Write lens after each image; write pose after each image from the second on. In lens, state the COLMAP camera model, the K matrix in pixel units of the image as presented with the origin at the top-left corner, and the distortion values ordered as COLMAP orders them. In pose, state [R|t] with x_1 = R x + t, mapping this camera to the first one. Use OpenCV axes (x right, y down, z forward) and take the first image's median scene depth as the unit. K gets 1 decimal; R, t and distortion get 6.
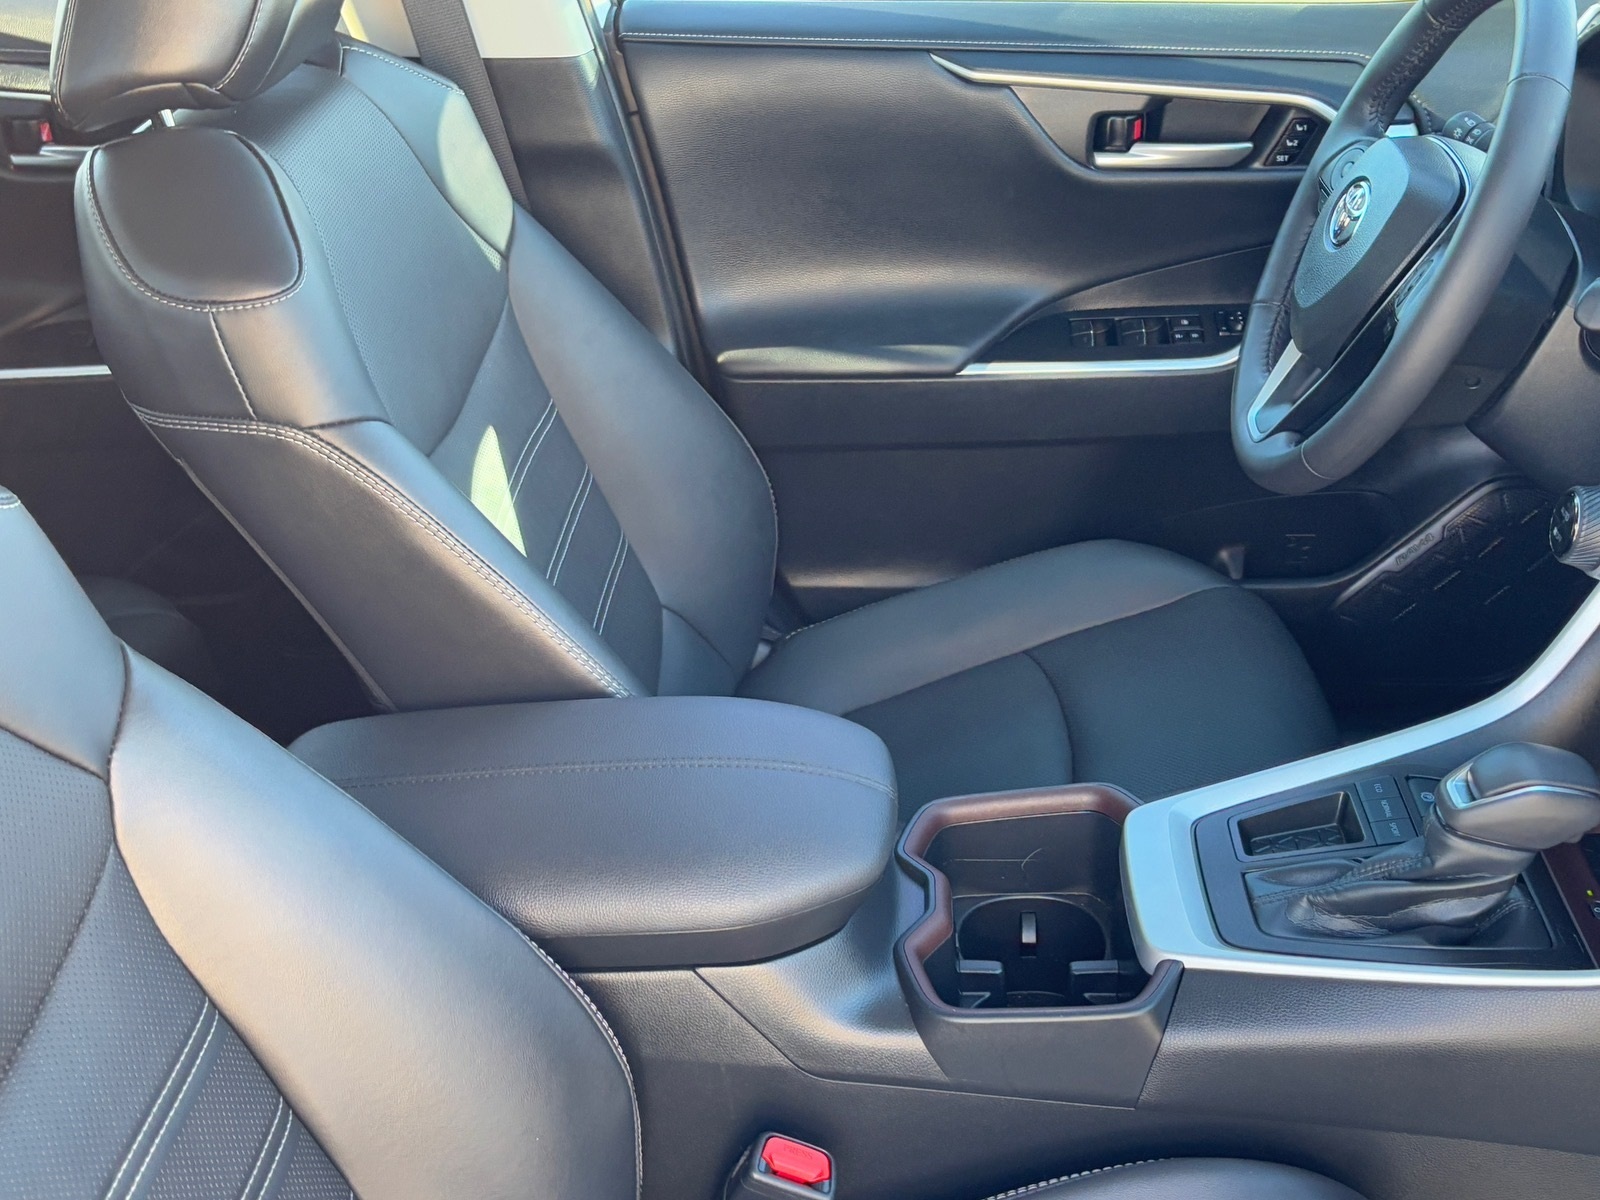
lens RADIAL K [[1966.5, 0, 784.5], [0, 1966.5, 610.3], [0, 0, 1]] dist [0.263065, -0.965177]
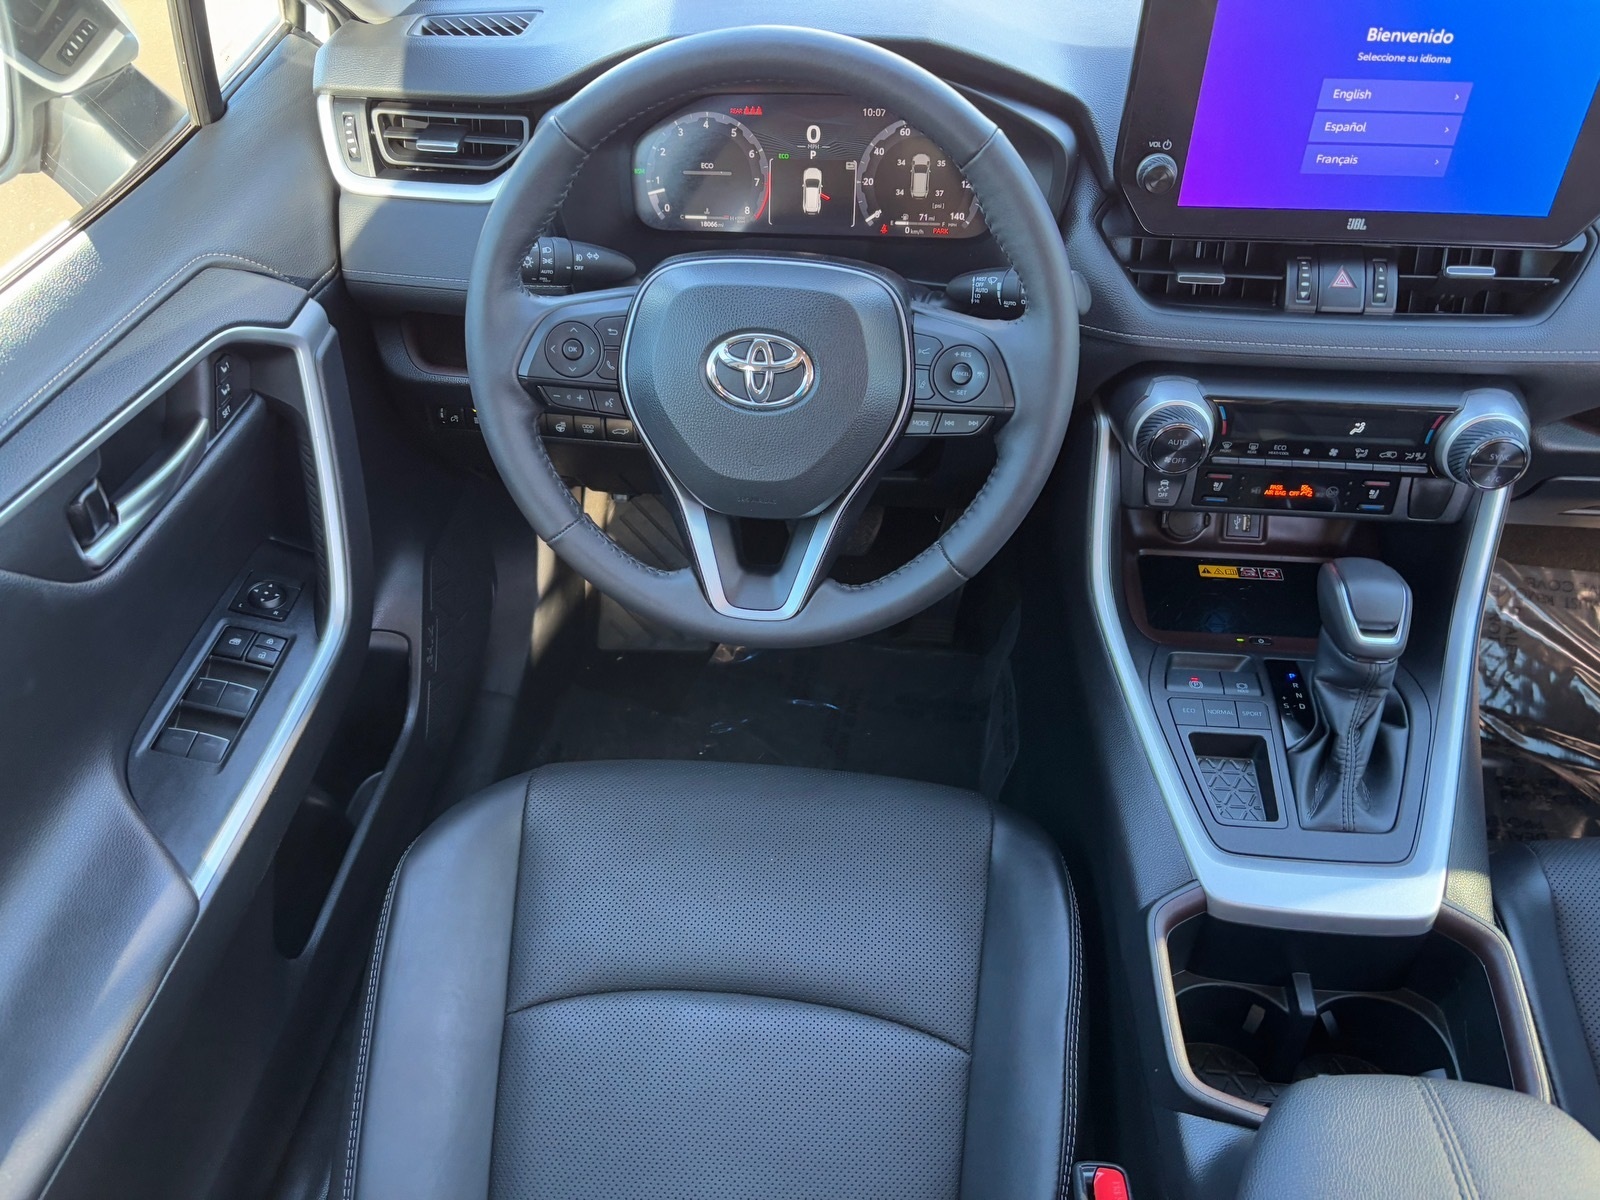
lens RADIAL K [[1216.1, 0, 793.4], [0, 1216.1, 597.3], [0, 0, 1]] dist [0.040476, -0.061558]
pose [[0.038298, -0.647245, 0.761320, -0.215511], [0.477436, 0.681144, 0.555065, -0.454863], [-0.877832, 0.342223, 0.335104, 0.895396]]
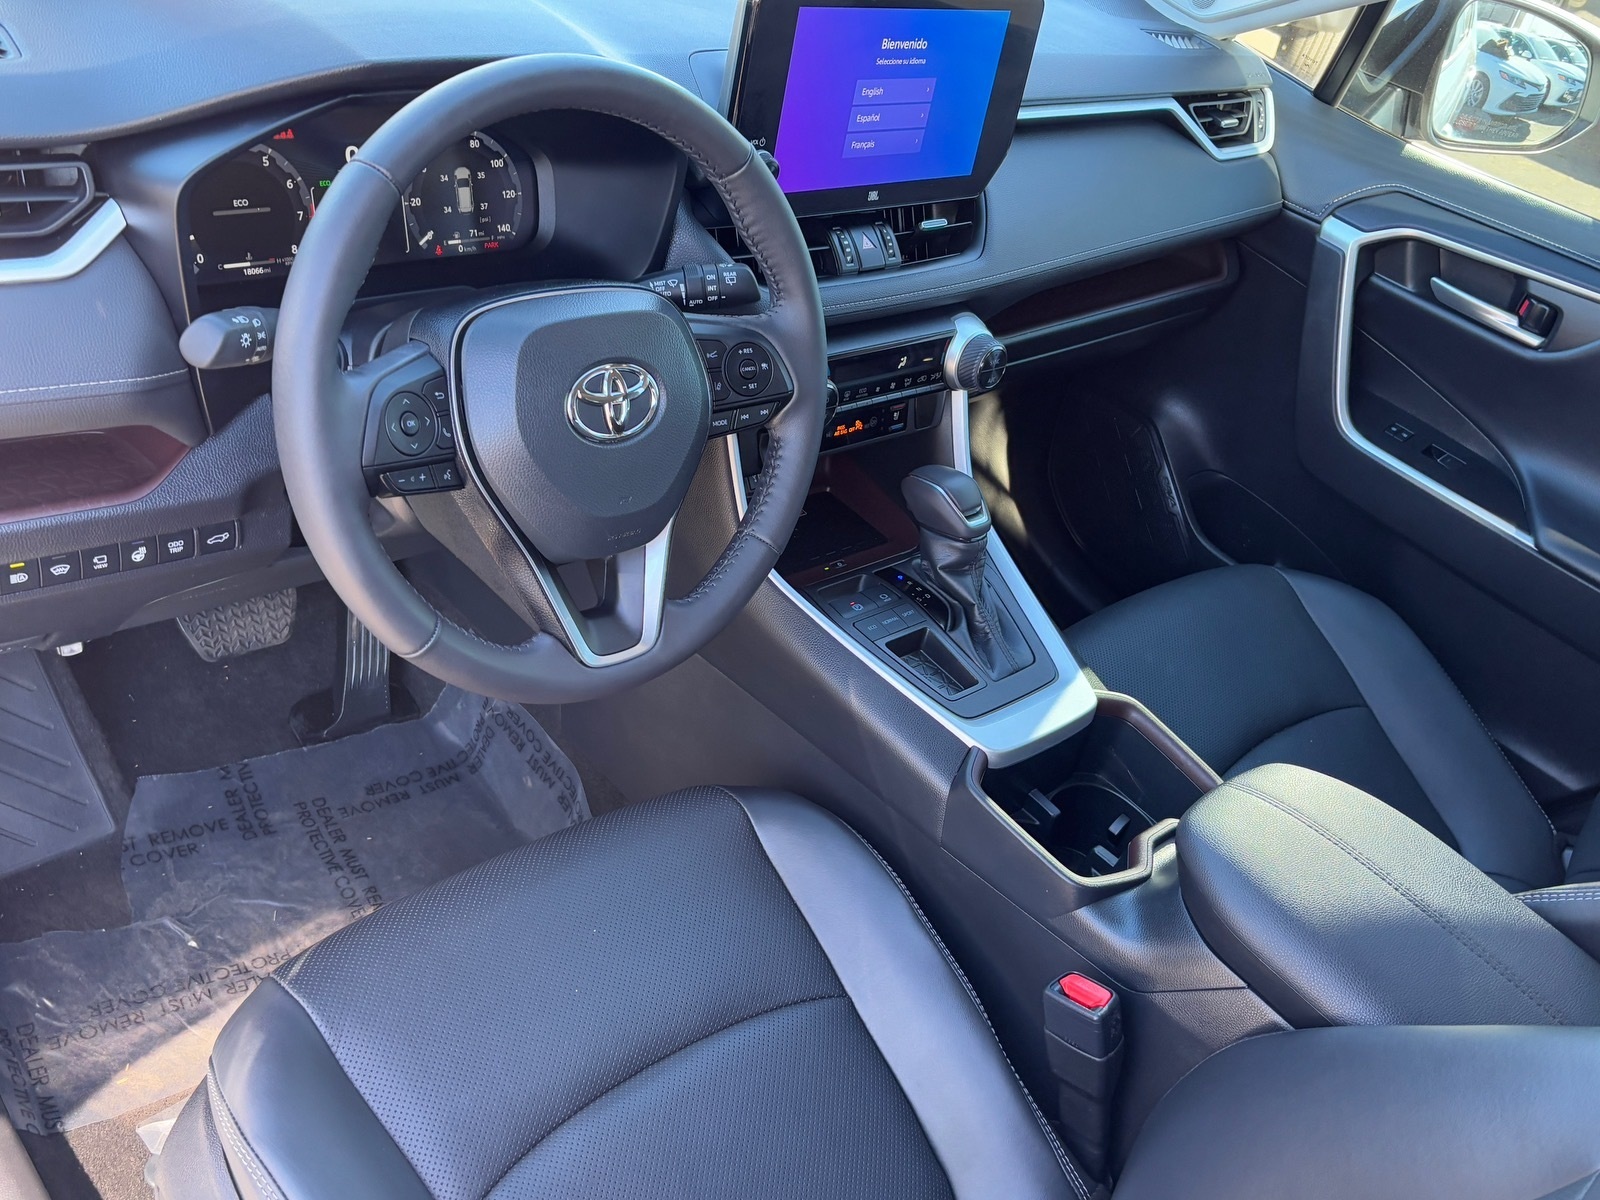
lens RADIAL K [[1494.1, 0, 799.2], [0, 1494.1, 625.2], [0, 0, 1]] dist [0.005580, -0.010014]
pose [[-0.701299, -0.516238, 0.491607, -0.157668], [0.137819, 0.578424, 0.804010, -0.701026], [-0.699418, 0.631604, -0.334501, 1.307855]]
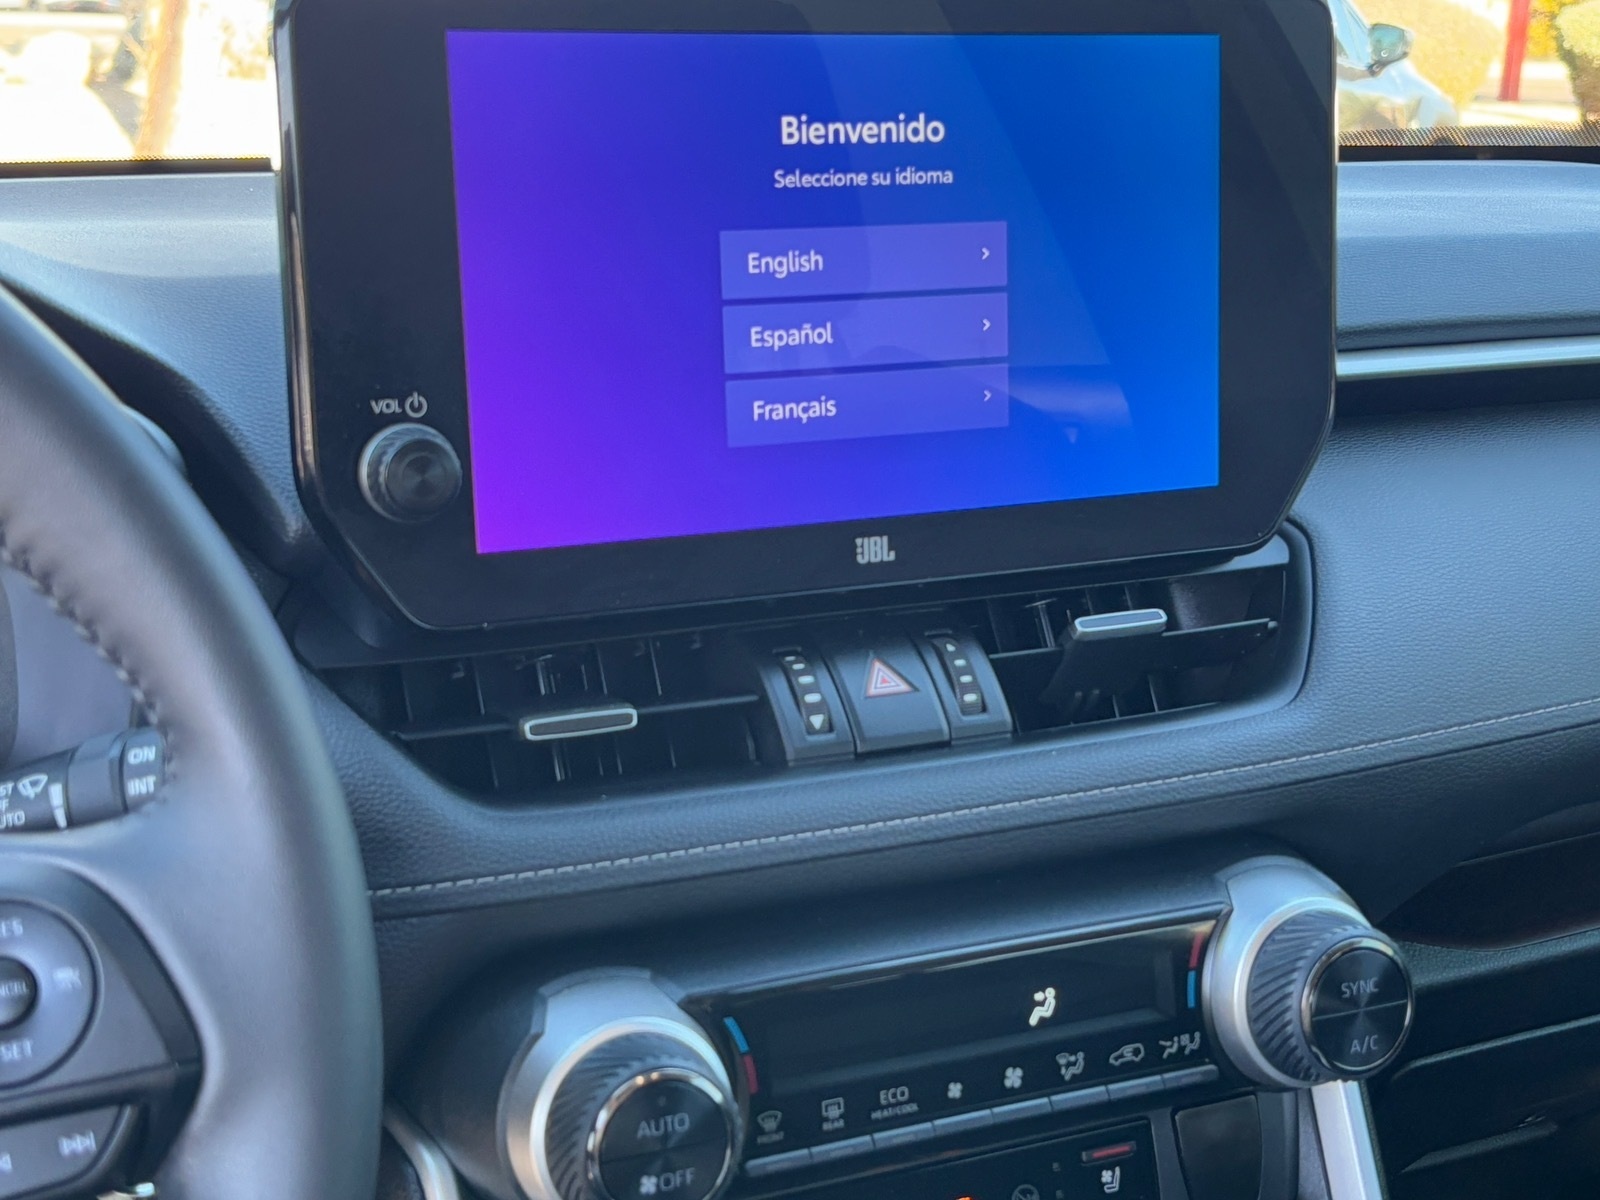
lens RADIAL K [[2295.1, 0, 794.4], [0, 2295.1, 628.1], [0, 0, 1]] dist [0.226350, -0.817125]
pose [[-0.474099, -0.167344, 0.864422, -0.031181], [0.431577, 0.811574, 0.393814, -0.287360], [-0.767445, 0.559772, -0.312544, 0.972180]]
